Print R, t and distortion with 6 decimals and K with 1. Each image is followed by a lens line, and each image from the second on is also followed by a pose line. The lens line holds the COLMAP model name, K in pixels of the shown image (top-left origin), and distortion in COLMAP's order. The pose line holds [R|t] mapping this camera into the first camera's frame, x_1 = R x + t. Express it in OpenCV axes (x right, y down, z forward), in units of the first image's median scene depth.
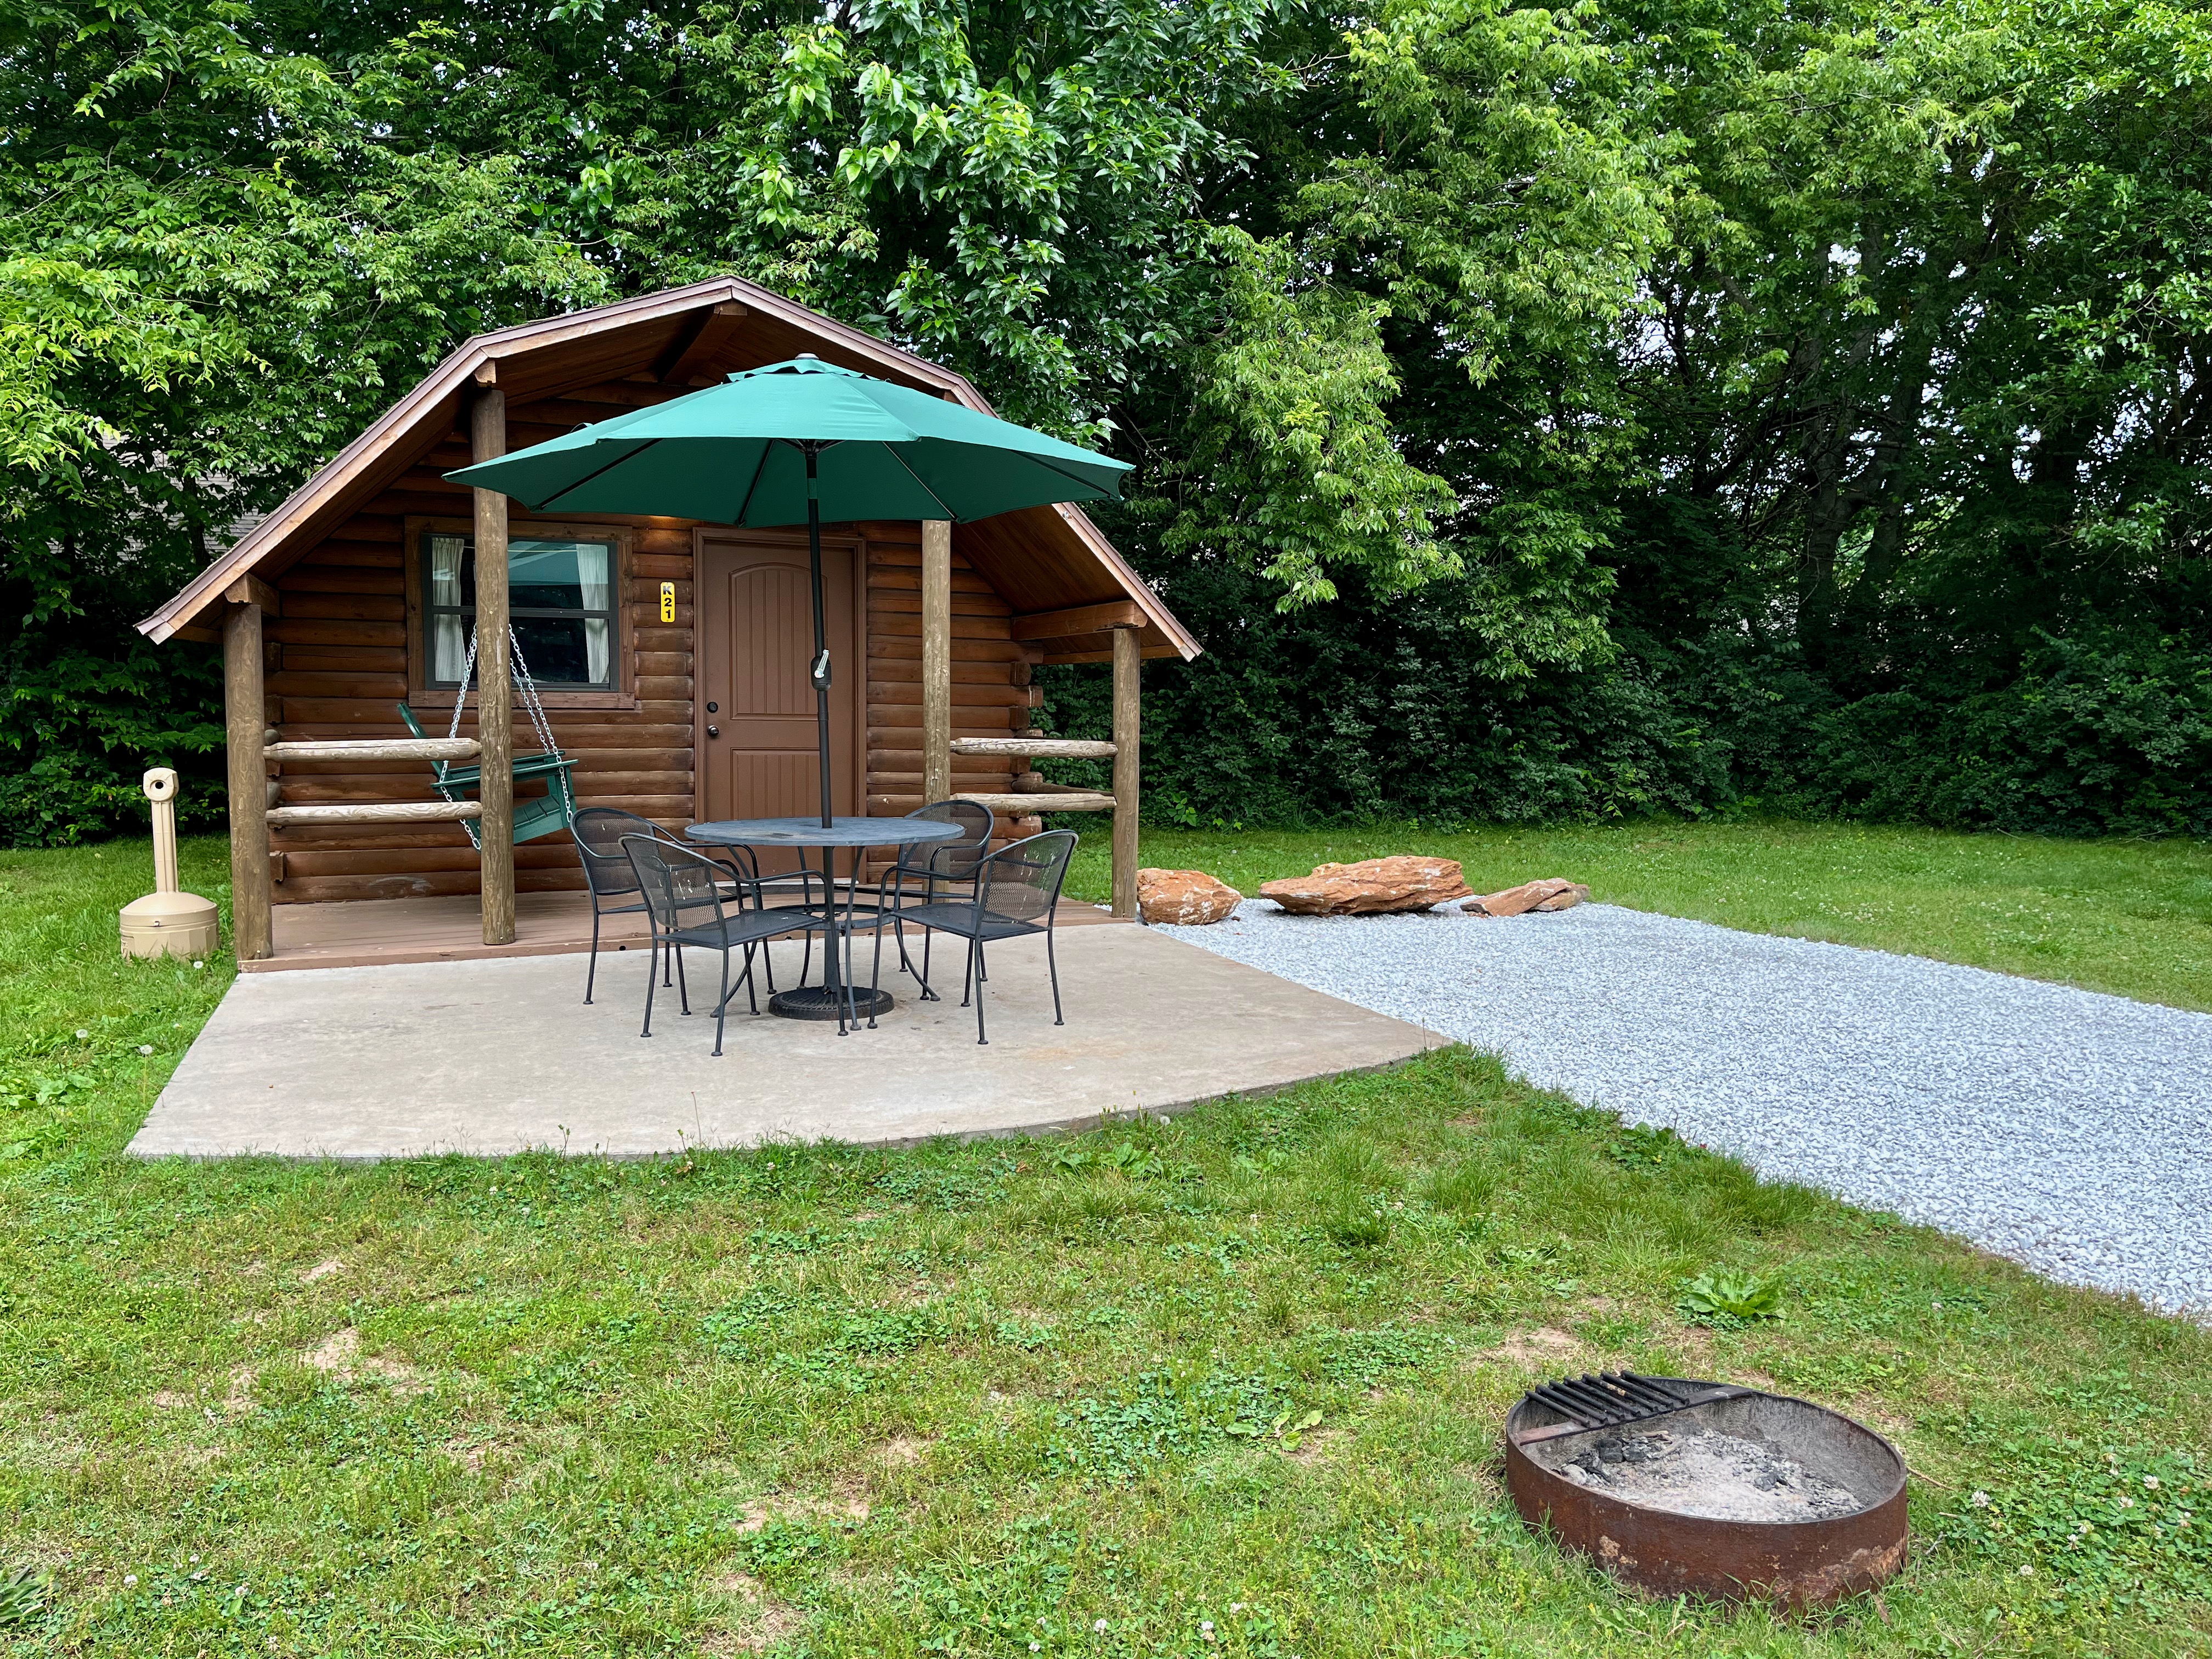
lens RADIAL K [[1696.2, 0, 1101.2], [0, 1696.2, 853.0], [0, 0, 1]] dist [0.087424, -0.115155]
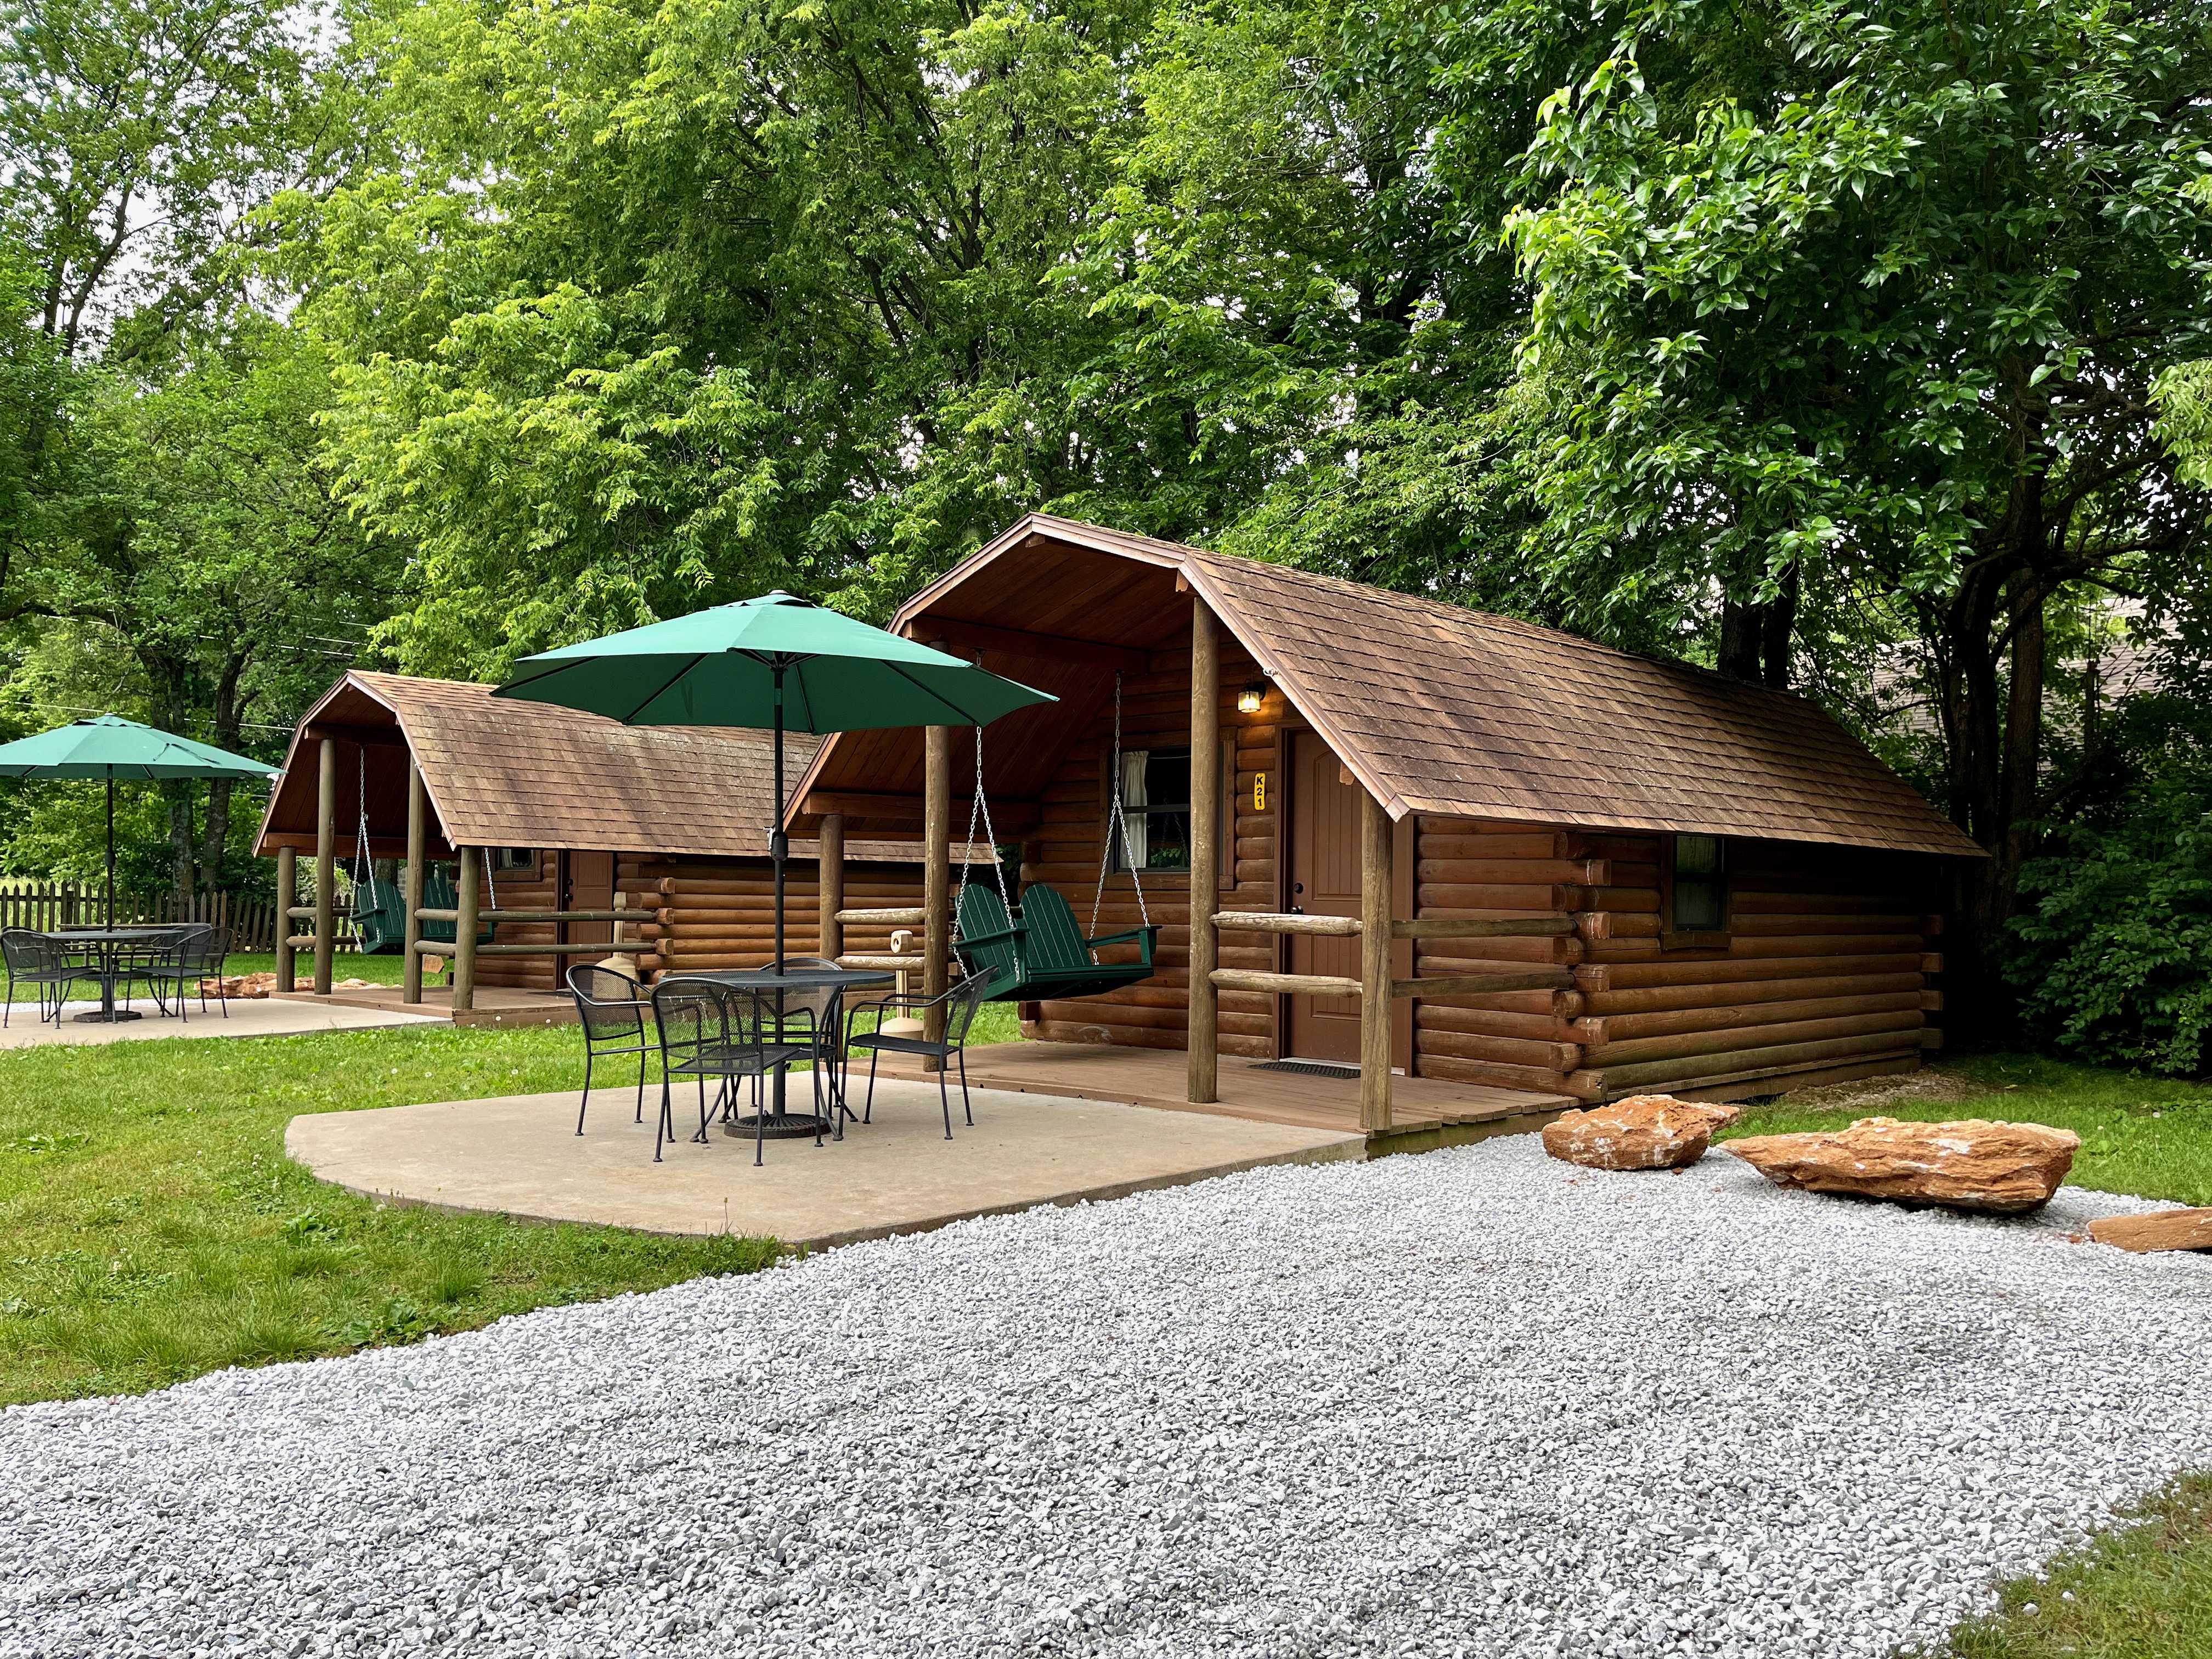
lens RADIAL K [[1661.1, 0, 1108.4], [0, 1661.1, 837.3], [0, 0, 1]] dist [0.072883, -0.102546]
pose [[0.416824, -0.038081, -0.908189, 0.486779], [-0.085731, 0.993021, -0.080985, -0.018642], [0.904936, 0.111616, 0.410650, 0.362047]]
